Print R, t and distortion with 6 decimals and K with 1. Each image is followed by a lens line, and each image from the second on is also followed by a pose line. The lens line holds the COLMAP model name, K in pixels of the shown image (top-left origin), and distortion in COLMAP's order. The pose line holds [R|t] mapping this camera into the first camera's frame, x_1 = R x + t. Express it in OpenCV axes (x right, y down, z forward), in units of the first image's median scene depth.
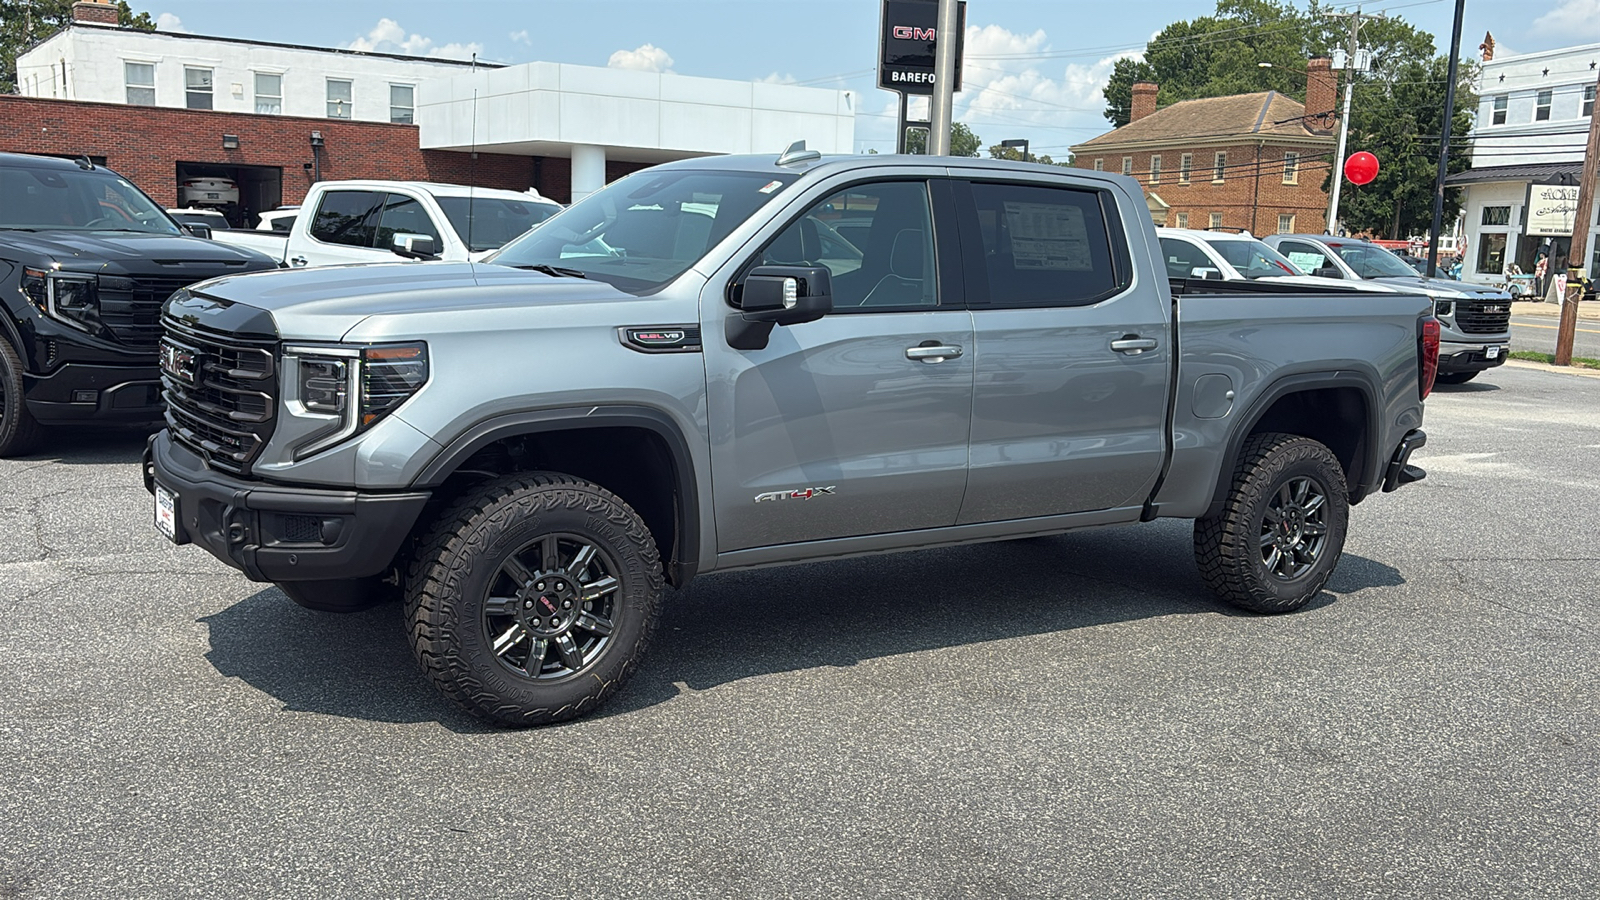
lens RADIAL K [[1498.9, 0, 770.7], [0, 1498.9, 446.4], [0, 0, 1]] dist [0.019543, 0.020963]
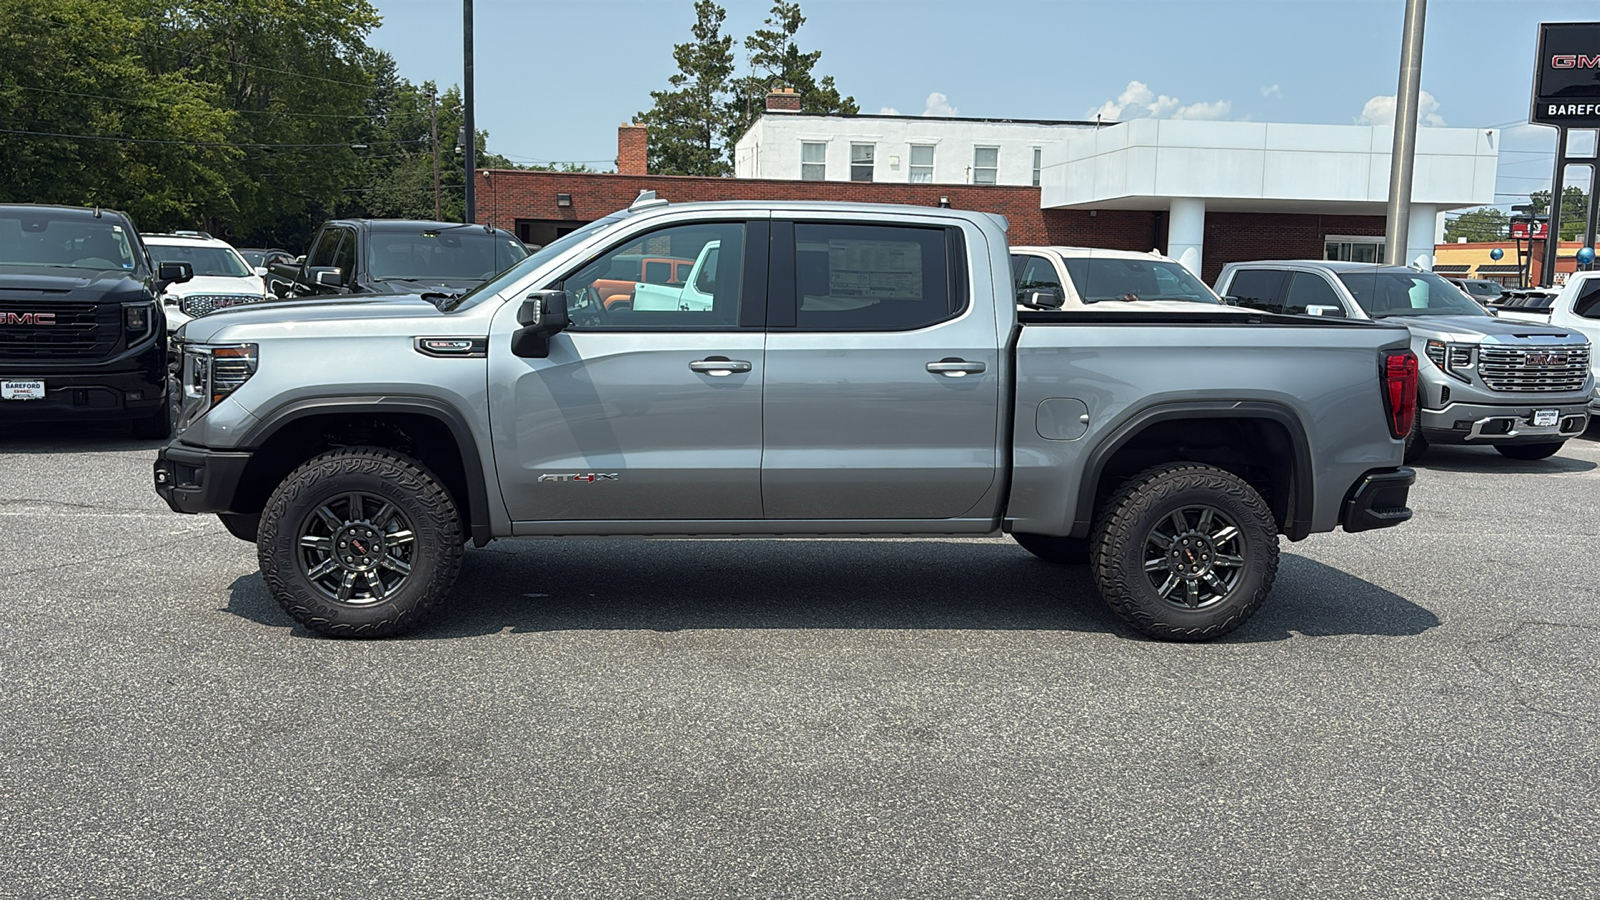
lens RADIAL K [[1591.9, 0, 969.9], [0, 1591.9, 449.7], [0, 0, 1]] dist [0.180844, -0.486930]
pose [[0.893871, 0.034895, -0.446964, 0.778366], [-0.056116, 0.997834, -0.034322, 0.031704], [0.444798, 0.055761, 0.893893, -0.027451]]
